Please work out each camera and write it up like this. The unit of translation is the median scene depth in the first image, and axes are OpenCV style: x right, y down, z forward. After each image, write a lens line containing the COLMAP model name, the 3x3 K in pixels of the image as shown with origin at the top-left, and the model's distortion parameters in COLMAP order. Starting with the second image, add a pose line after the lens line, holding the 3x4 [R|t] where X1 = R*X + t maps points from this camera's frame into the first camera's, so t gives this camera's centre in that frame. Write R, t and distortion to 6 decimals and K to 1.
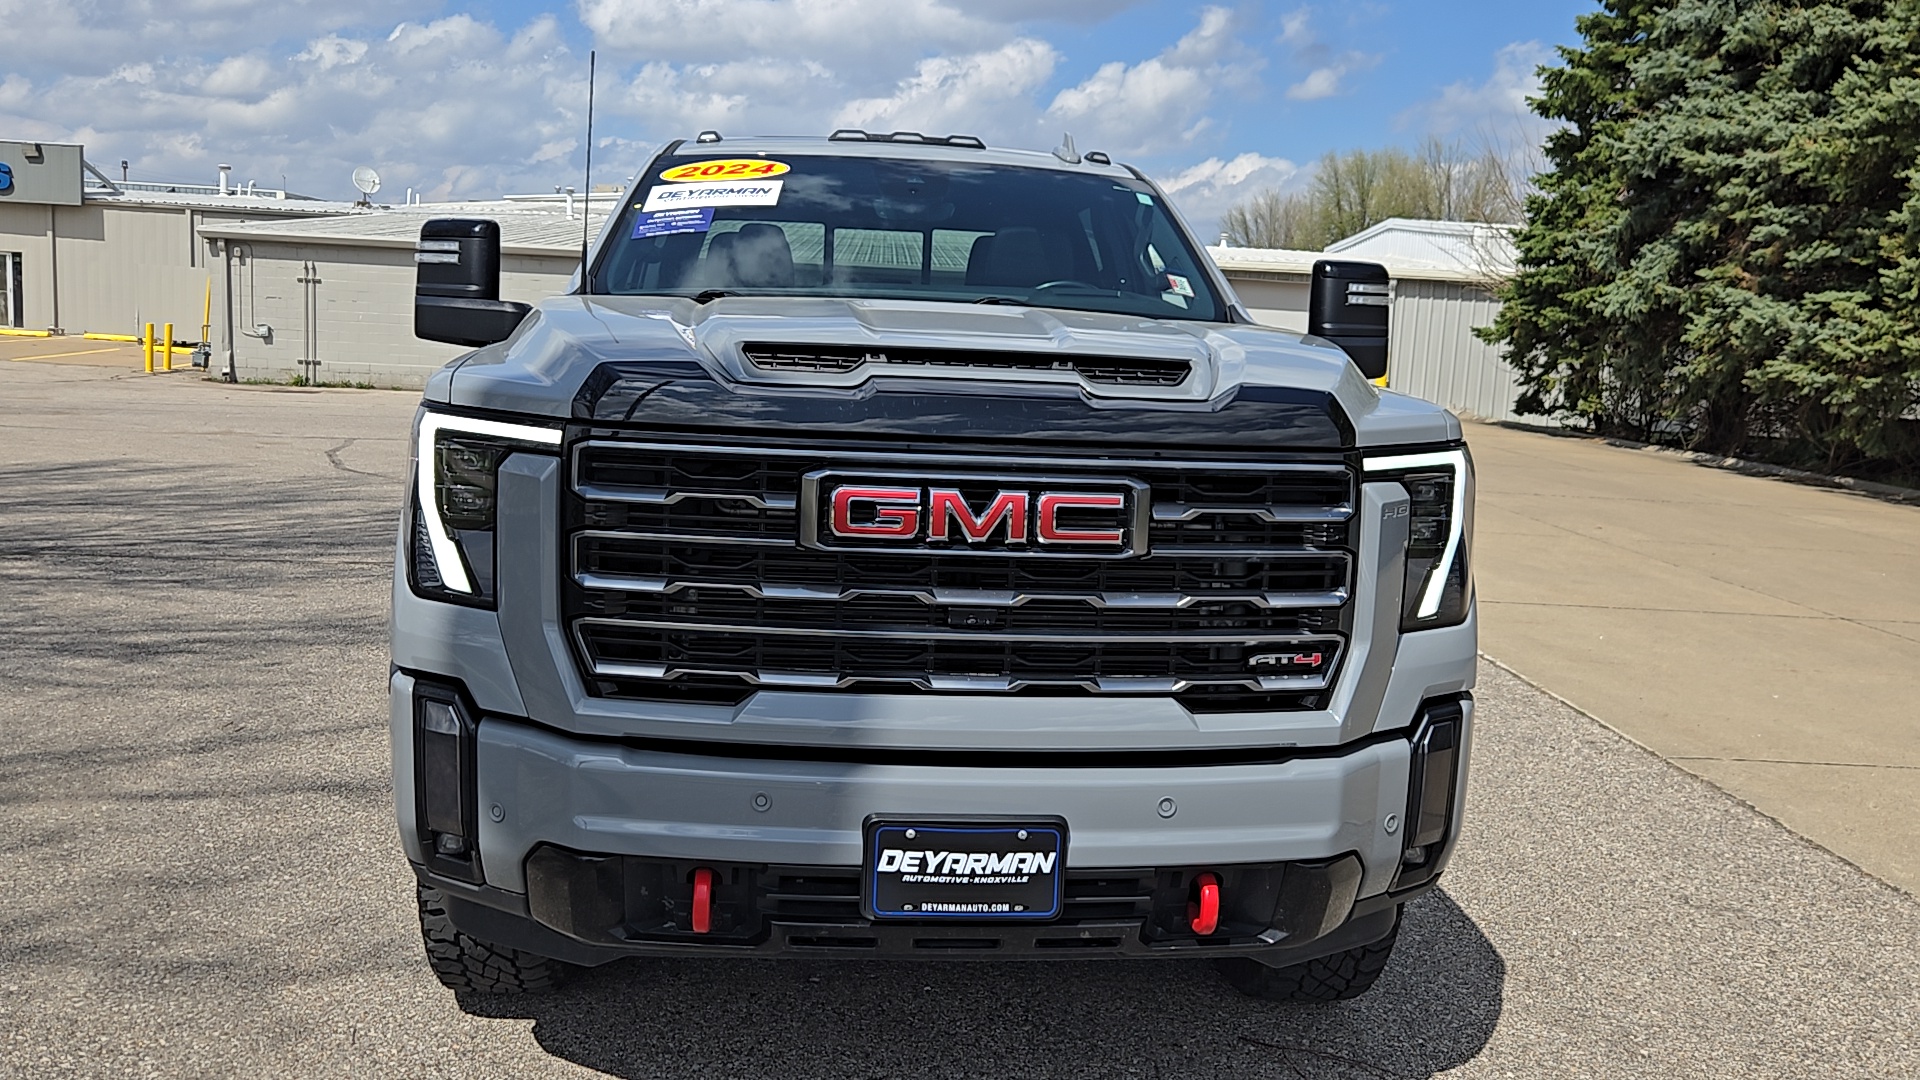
lens RADIAL K [[1614.8, 0, 954.0], [0, 1614.8, 539.8], [0, 0, 1]] dist [0.013912, -0.002446]
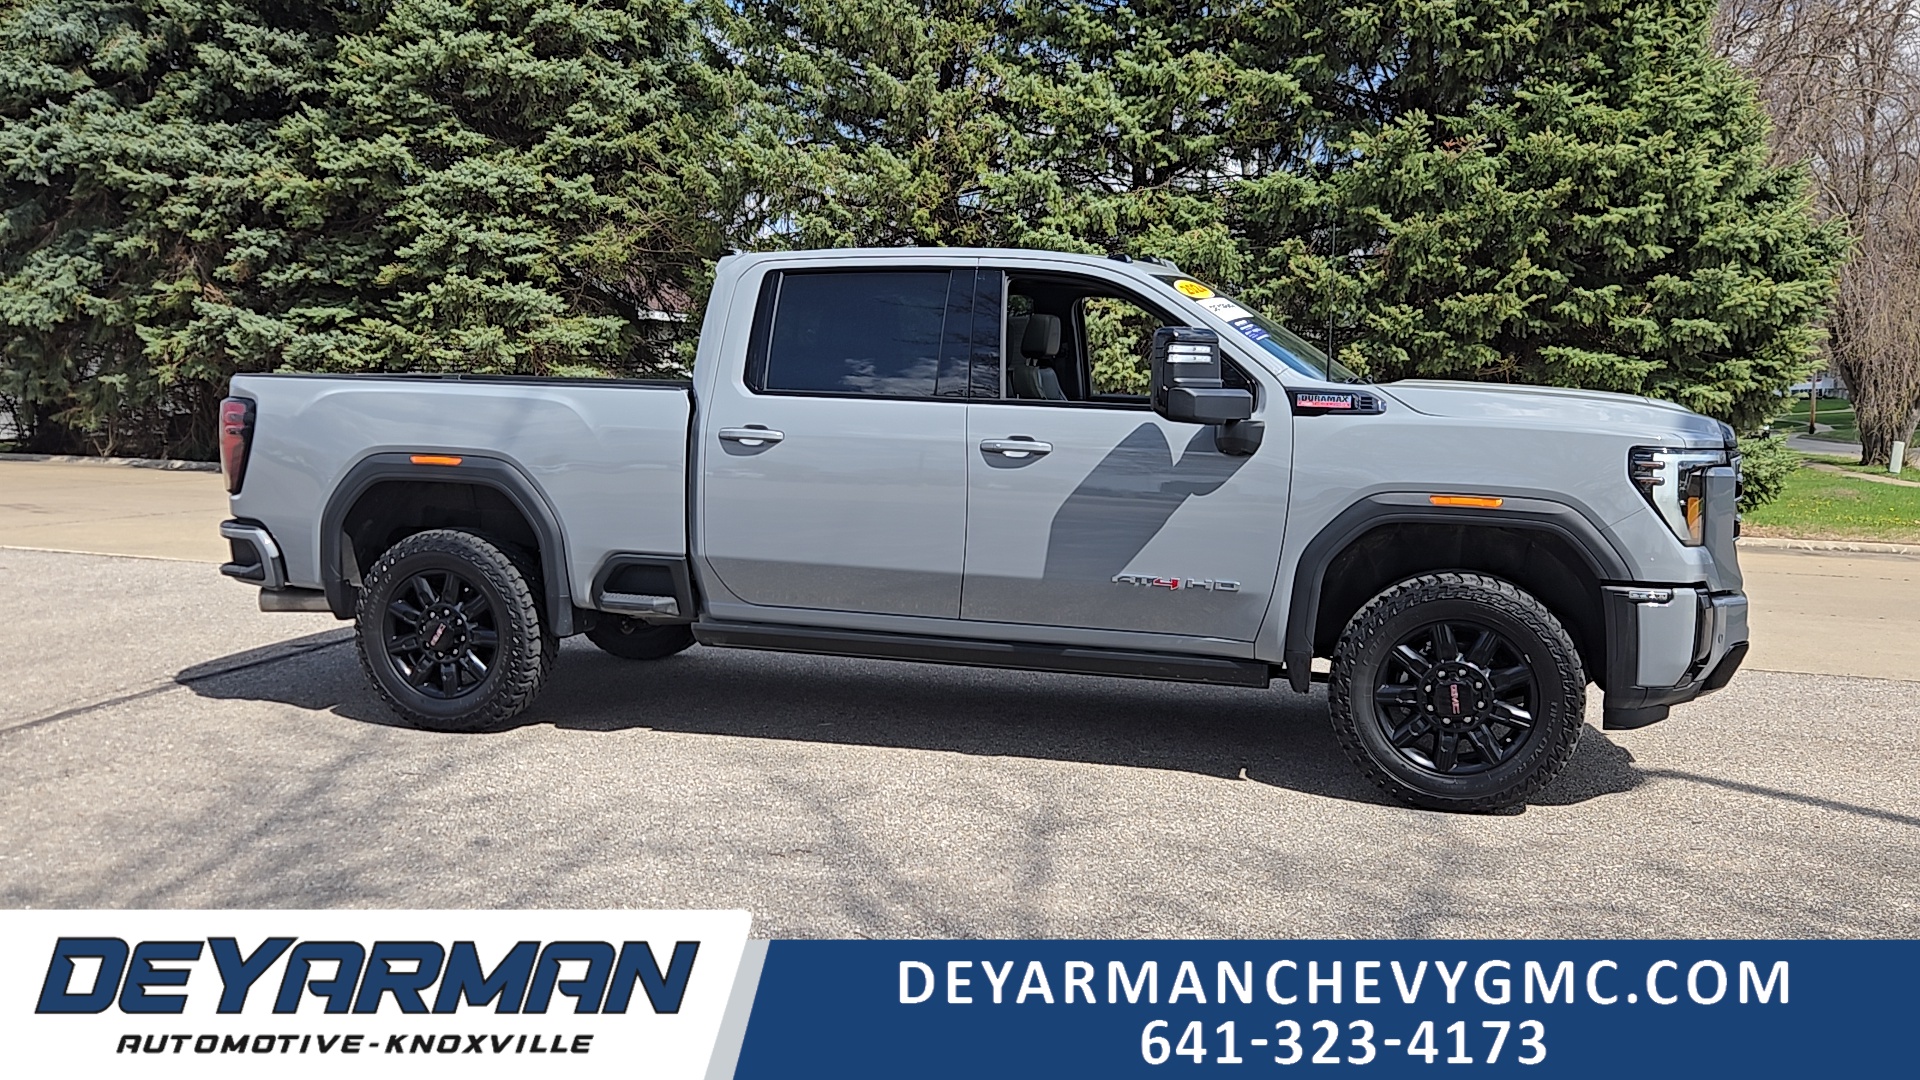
lens RADIAL K [[1614.8, 0, 954.0], [0, 1614.8, 539.8], [0, 0, 1]] dist [0.013912, -0.002446]
pose [[0.342913, -0.135282, 0.929575, -0.383259], [0.125788, 0.987276, 0.097277, -0.043267], [-0.930907, 0.083572, 0.355567, 0.175044]]
